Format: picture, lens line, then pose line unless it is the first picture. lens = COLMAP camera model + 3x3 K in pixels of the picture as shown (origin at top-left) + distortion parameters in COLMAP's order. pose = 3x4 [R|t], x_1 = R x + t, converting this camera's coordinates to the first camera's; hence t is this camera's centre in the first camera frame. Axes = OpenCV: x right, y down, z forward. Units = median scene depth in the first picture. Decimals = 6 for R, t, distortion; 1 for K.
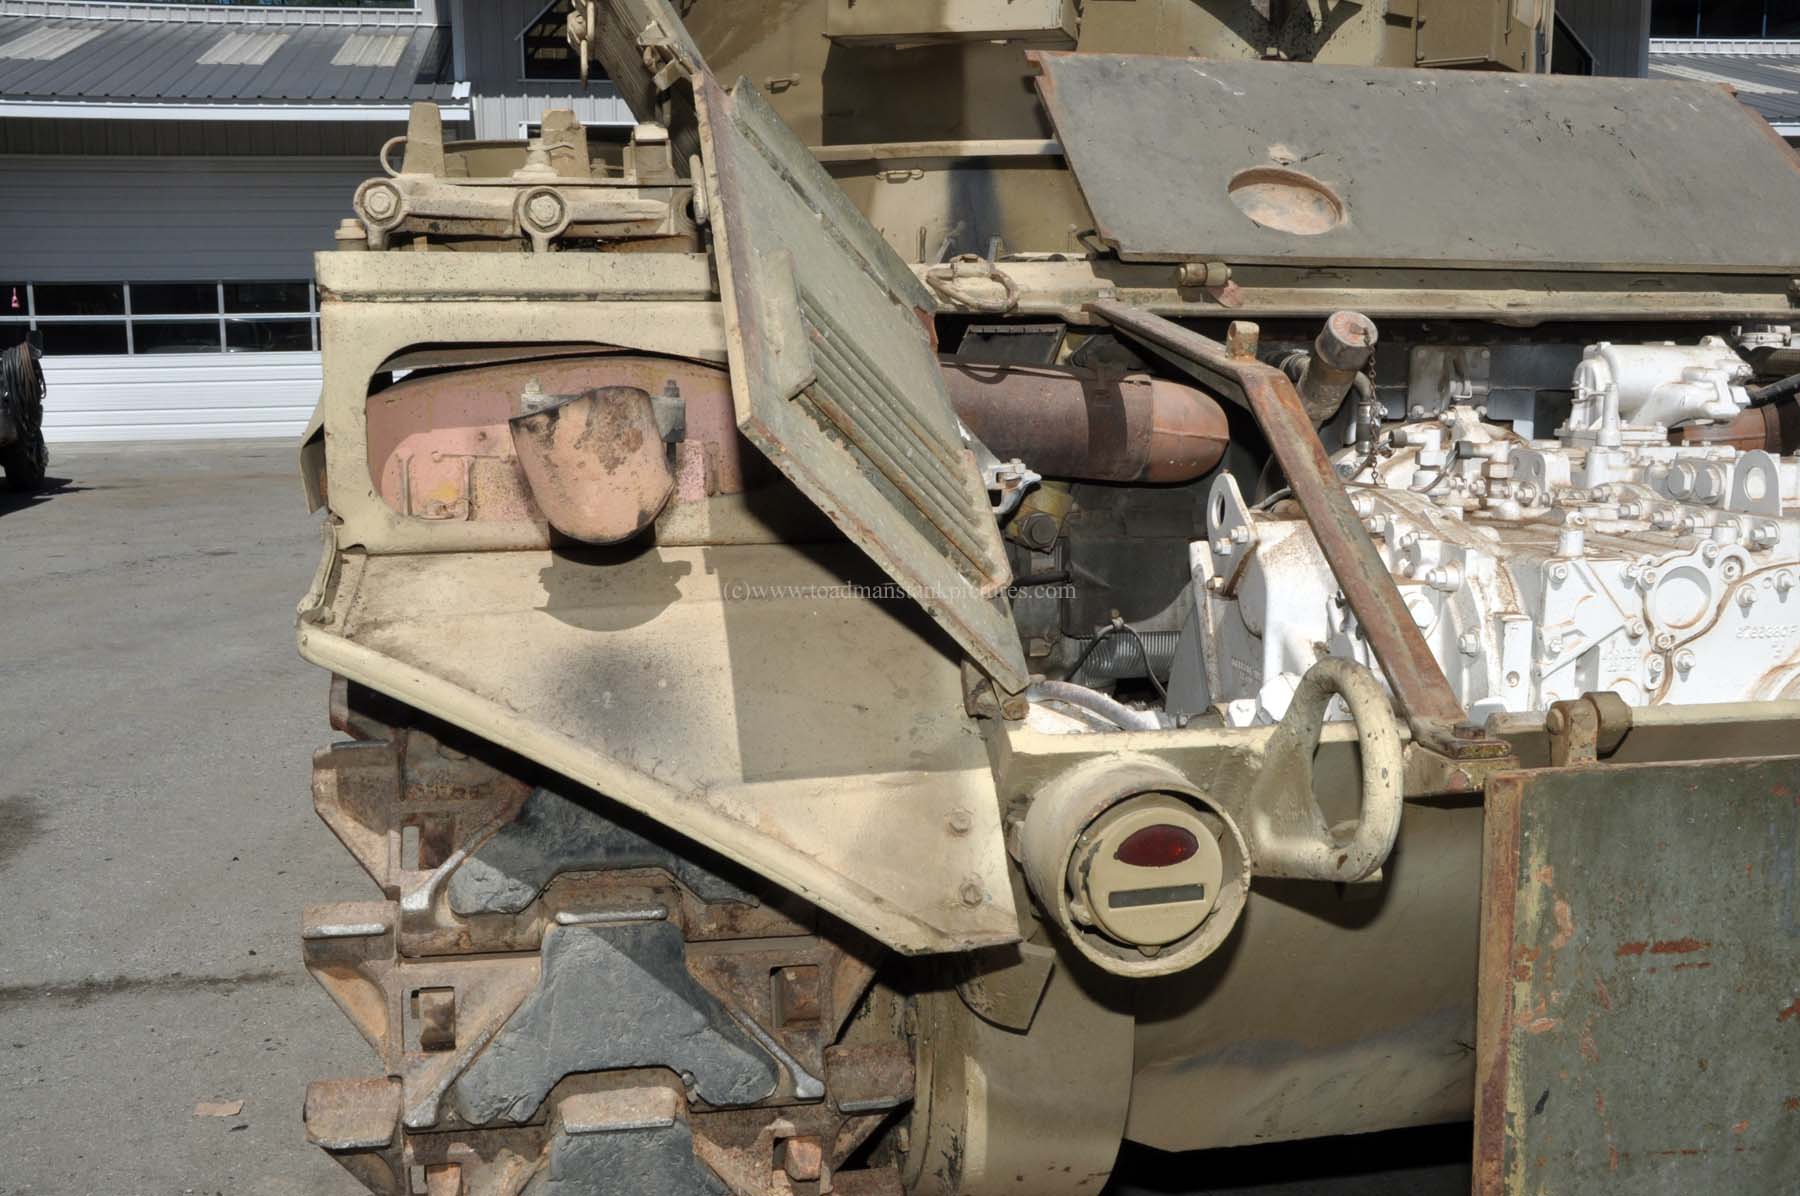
lens RADIAL K [[1776.2, 0, 900.0], [0, 1776.2, 598.0], [0, 0, 1]] dist [-0.118359, 0.239599]
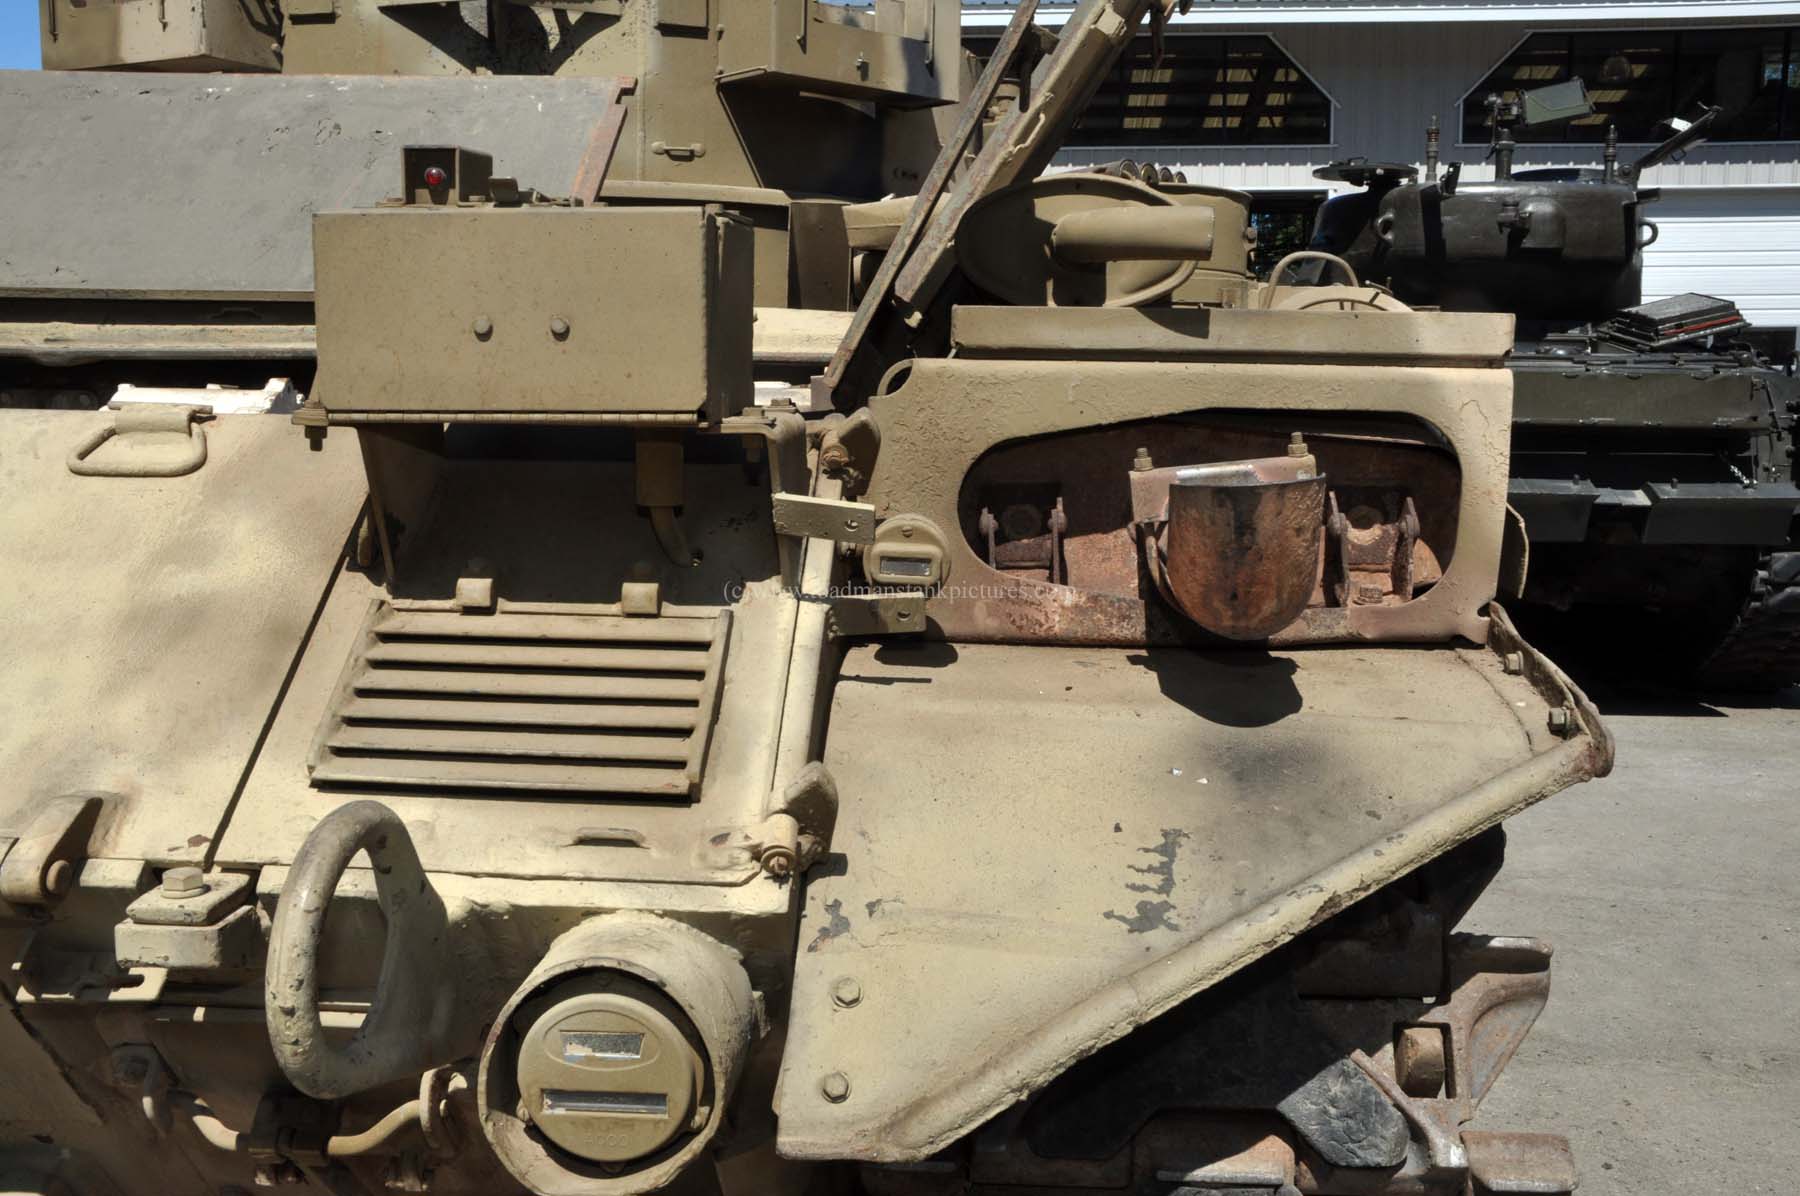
lens RADIAL K [[1731.2, 0, 900.0], [0, 1731.2, 598.0], [0, 0, 1]] dist [-0.104527, 0.218057]
pose [[0.959626, 0.044904, -0.277673, 0.646383], [-0.054458, 0.998157, -0.026787, -0.028698], [0.275958, 0.040827, 0.960302, 0.216682]]
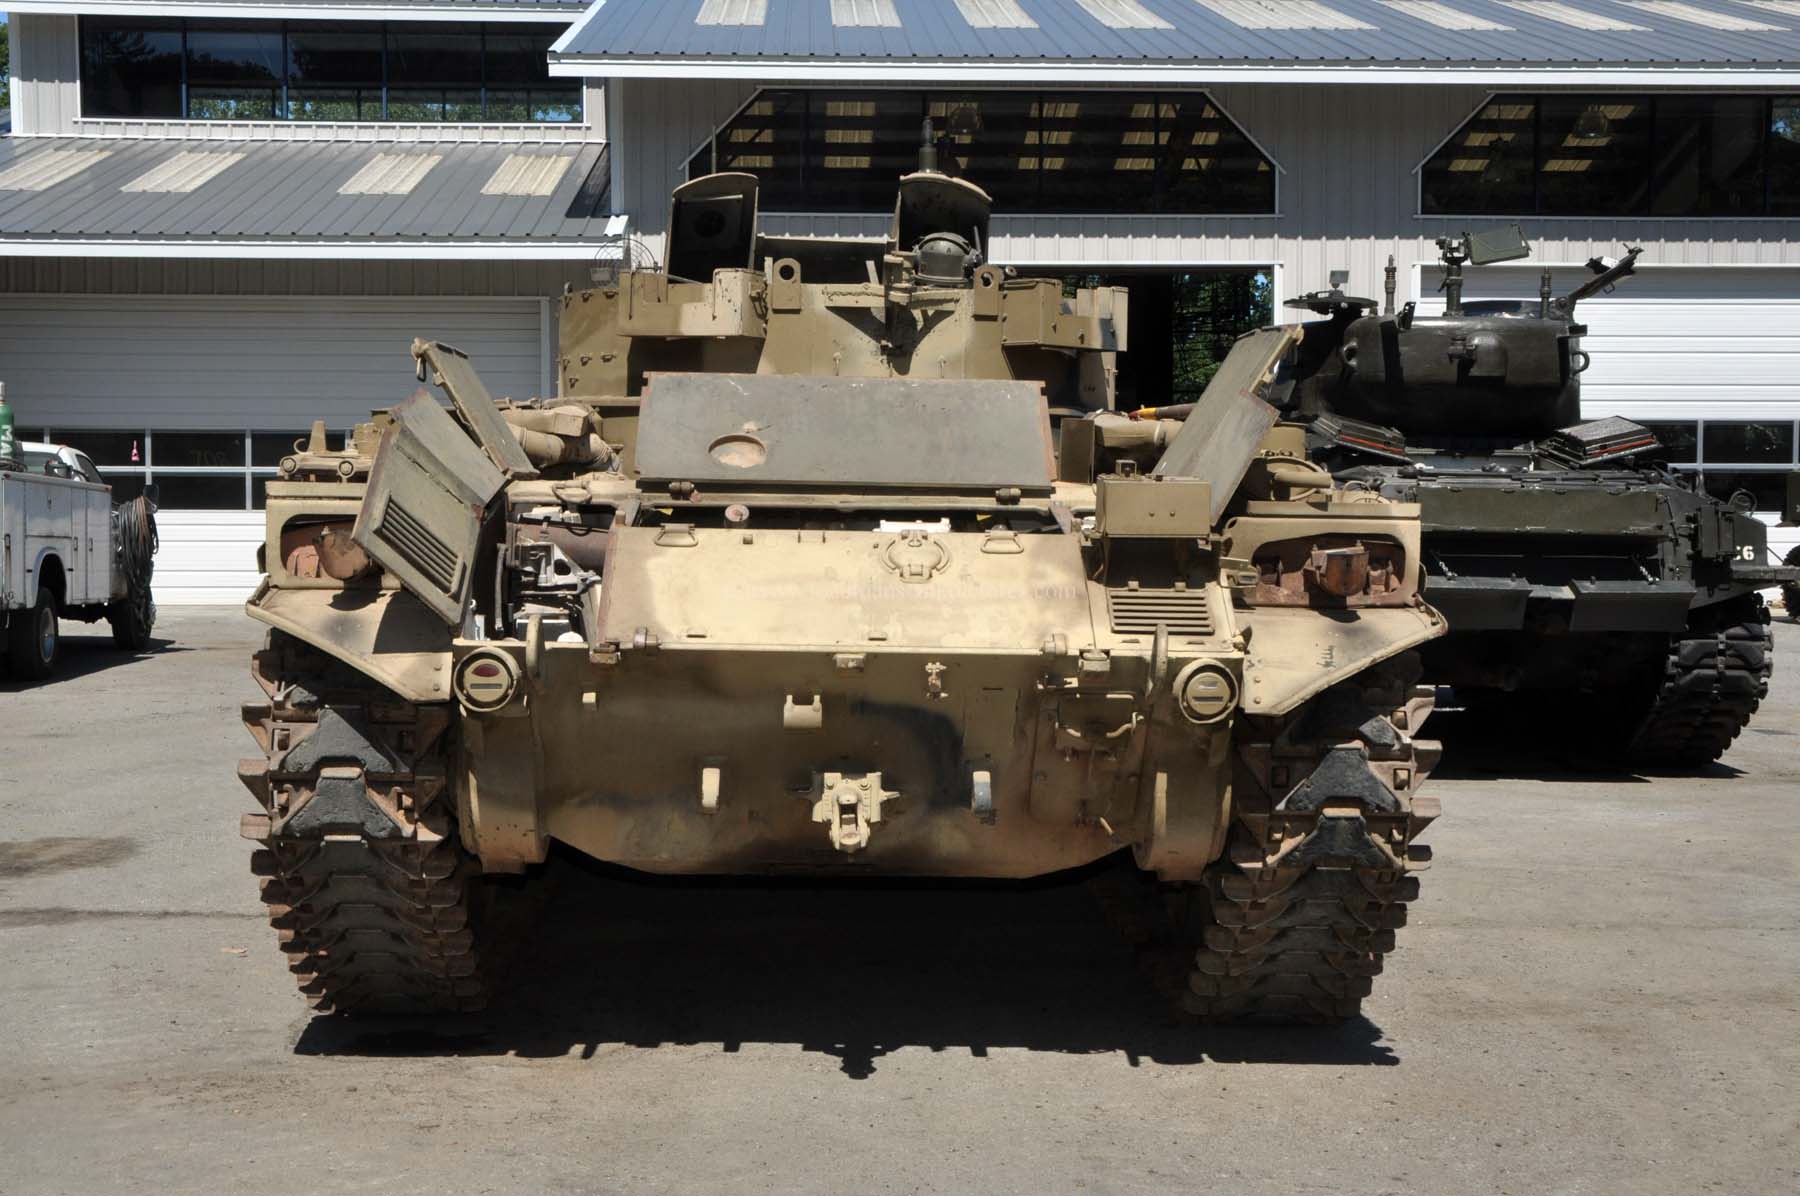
lens RADIAL K [[2605.7, 0, 900.0], [0, 2605.7, 598.0], [0, 0, 1]] dist [0.033962, 0.003455]
pose [[0.985061, 0.021392, -0.170870, 0.621832], [-0.039869, 0.993625, -0.105448, 0.175009], [0.167525, 0.110685, 0.979635, -1.305720]]
